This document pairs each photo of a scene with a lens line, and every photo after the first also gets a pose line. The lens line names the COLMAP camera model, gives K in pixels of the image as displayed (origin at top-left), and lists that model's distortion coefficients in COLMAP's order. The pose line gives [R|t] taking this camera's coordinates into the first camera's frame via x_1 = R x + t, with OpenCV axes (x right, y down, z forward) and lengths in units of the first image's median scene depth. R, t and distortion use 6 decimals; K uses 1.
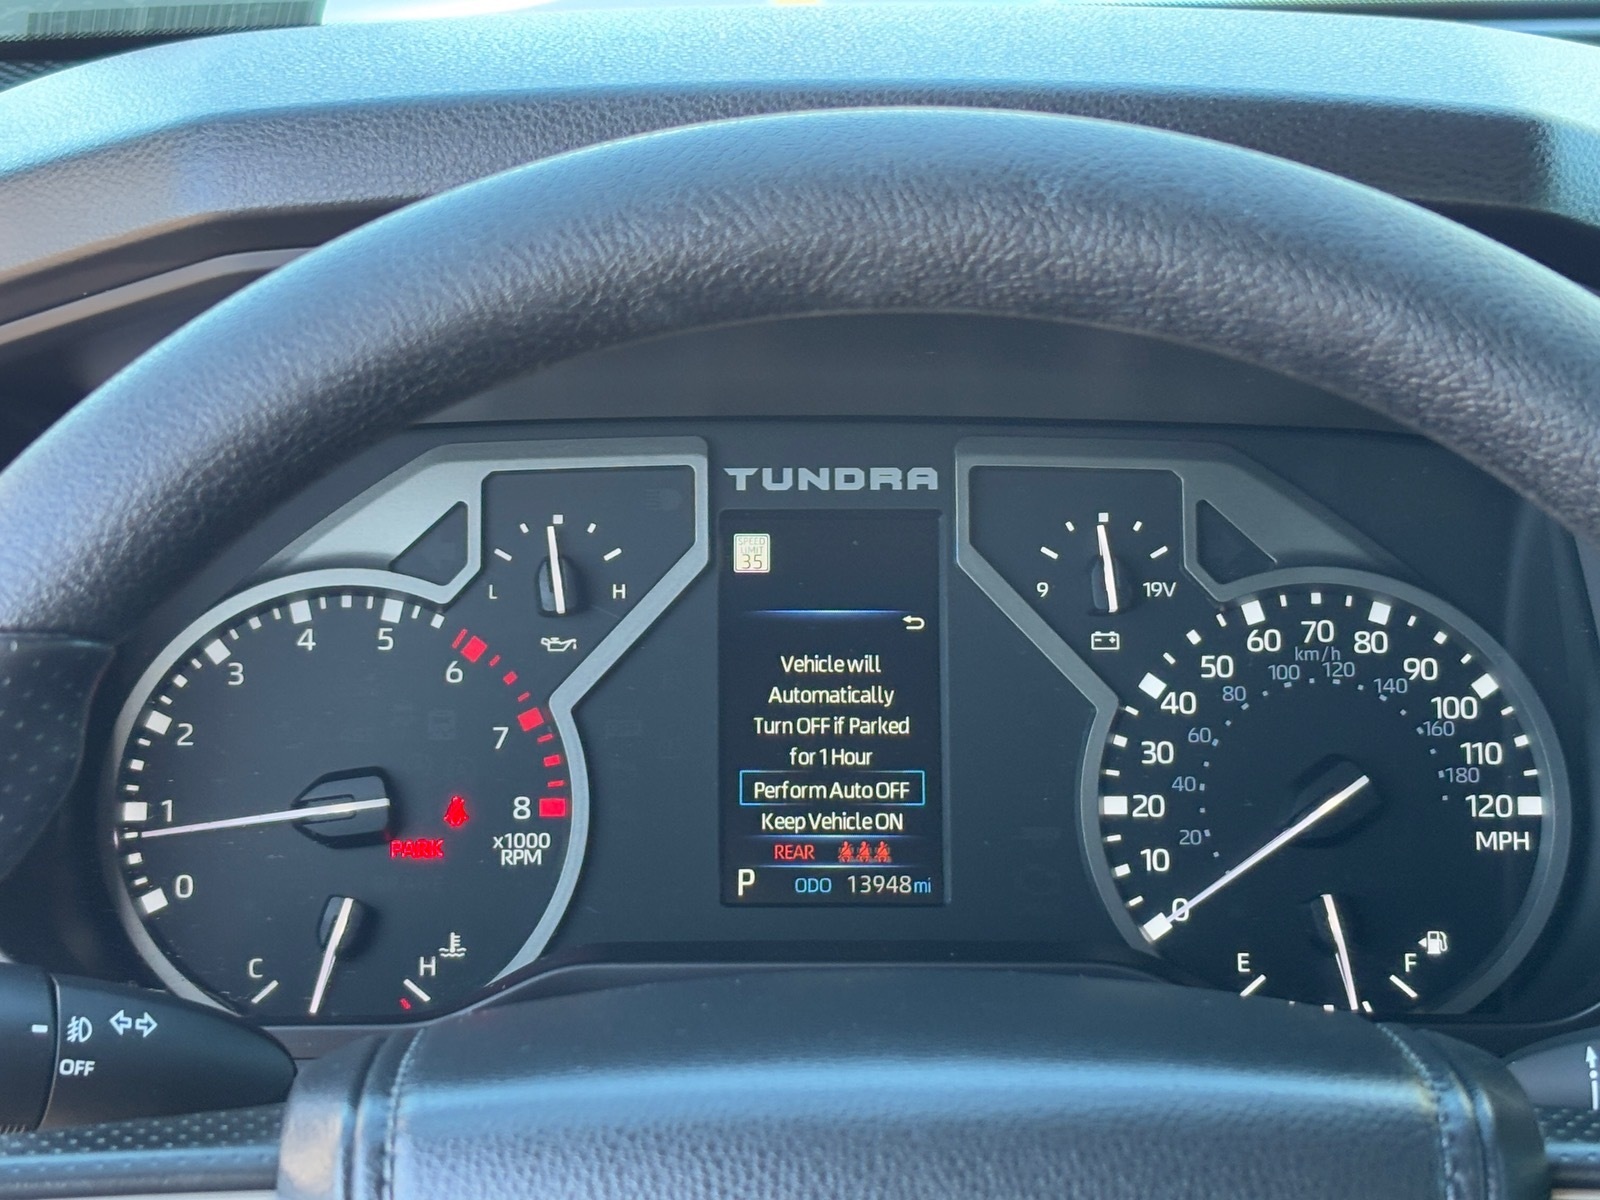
lens RADIAL K [[3189.9, 0, 773.5], [0, 3189.9, 601.9], [0, 0, 1]] dist [0.209864, -0.305491]
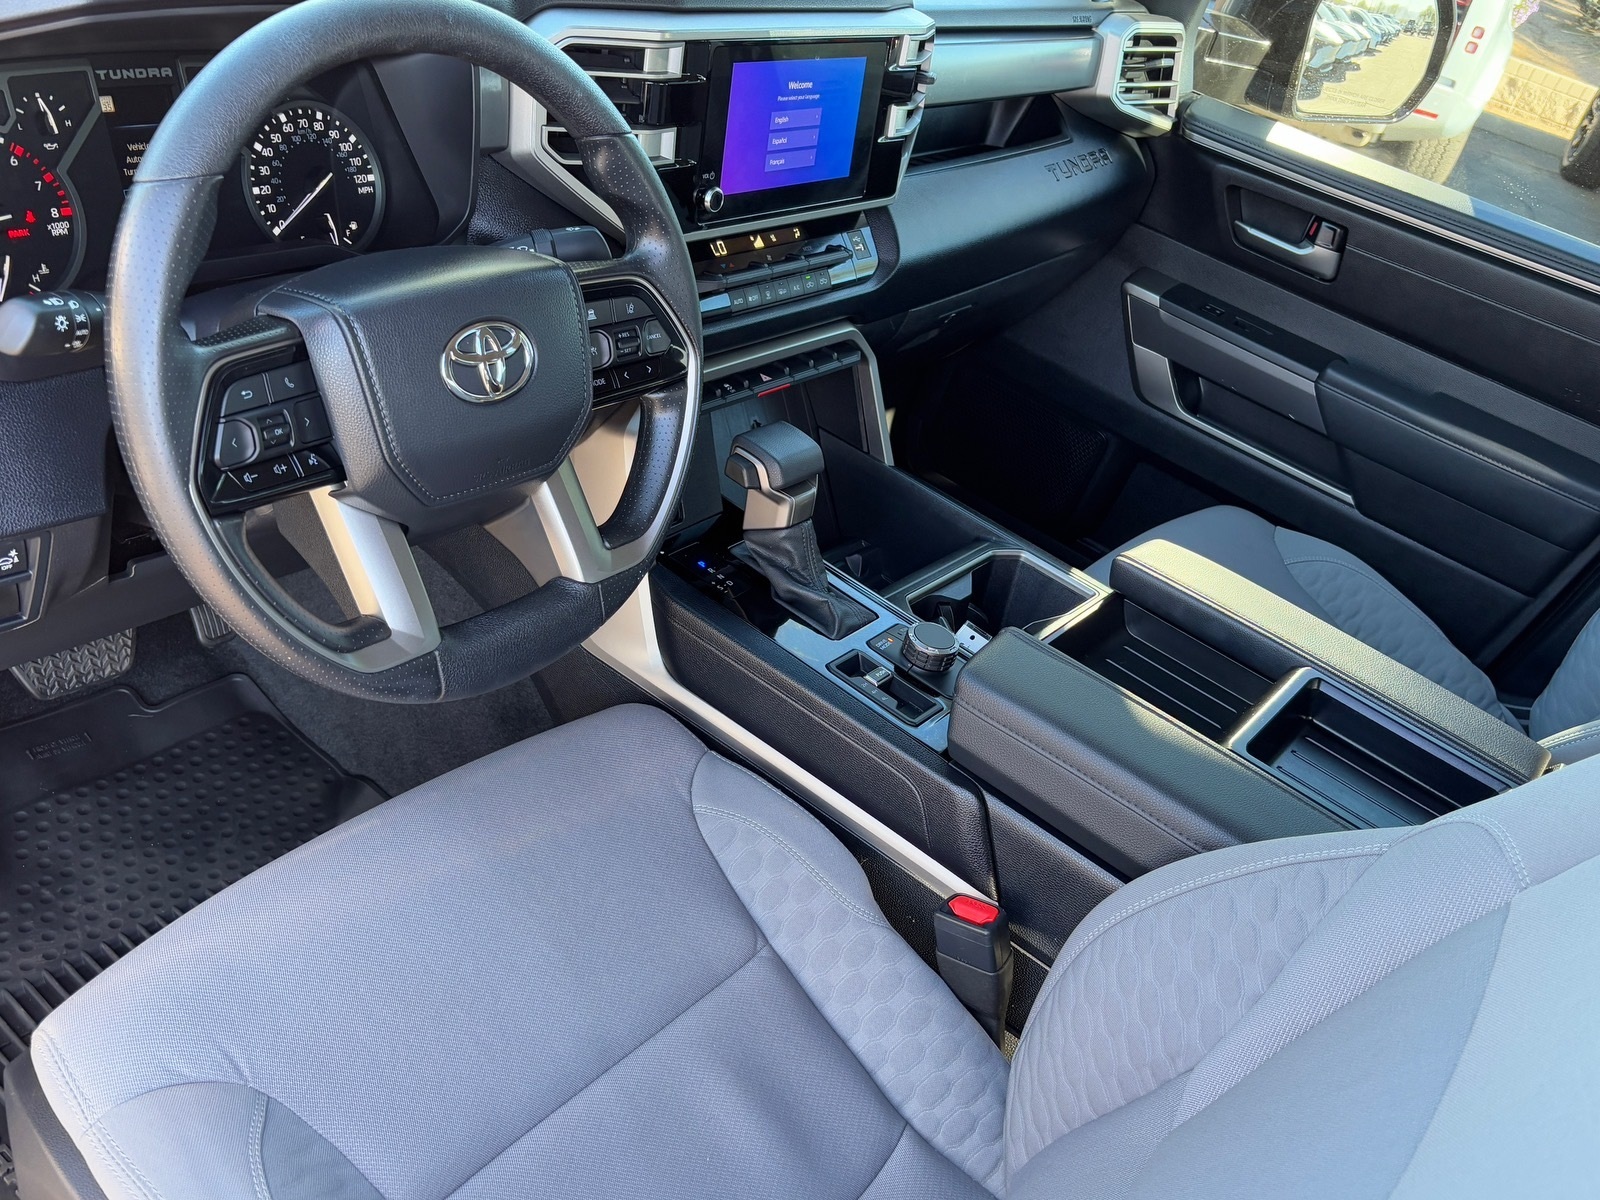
lens RADIAL K [[1415.6, 0, 800.0], [0, 1415.6, 600.0], [0, 0, 1]] dist [0.007607, -0.007887]
pose [[0.611238, -0.305166, 0.730248, -0.646270], [0.003071, 0.923582, 0.383388, -0.085463], [-0.791441, -0.232099, 0.565466, -0.211872]]
